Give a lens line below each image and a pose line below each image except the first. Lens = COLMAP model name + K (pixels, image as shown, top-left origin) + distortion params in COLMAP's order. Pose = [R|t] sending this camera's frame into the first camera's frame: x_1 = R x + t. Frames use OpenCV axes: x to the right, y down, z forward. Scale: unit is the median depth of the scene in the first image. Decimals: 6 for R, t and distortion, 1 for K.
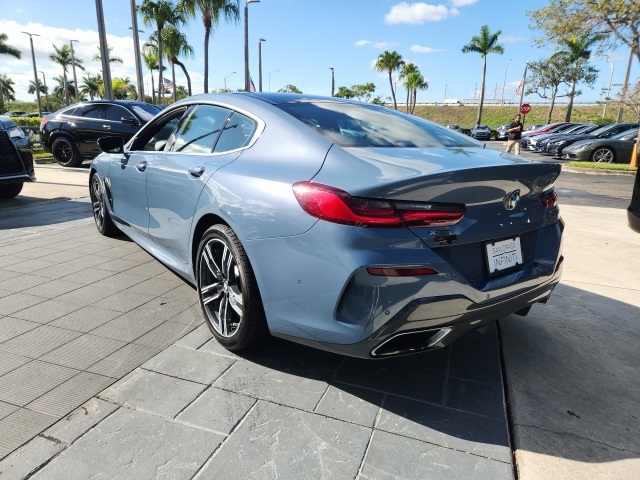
lens RADIAL K [[426.2, 0, 316.1], [0, 426.2, 244.8], [0, 0, 1]] dist [0.061336, -0.050691]
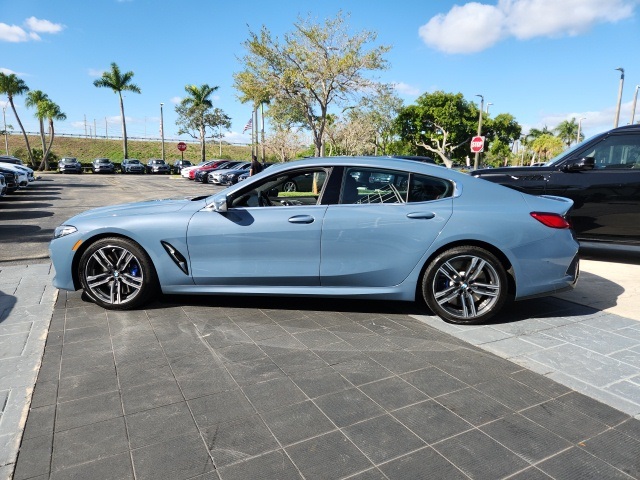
lens RADIAL K [[426.2, 0, 318.9], [0, 426.2, 242.9], [0, 0, 1]] dist [0.061336, -0.050691]
pose [[0.670246, -0.140137, 0.728788, -0.320667], [0.194523, 0.980850, 0.009709, -0.032973], [-0.716192, 0.135259, 0.684670, 0.056149]]
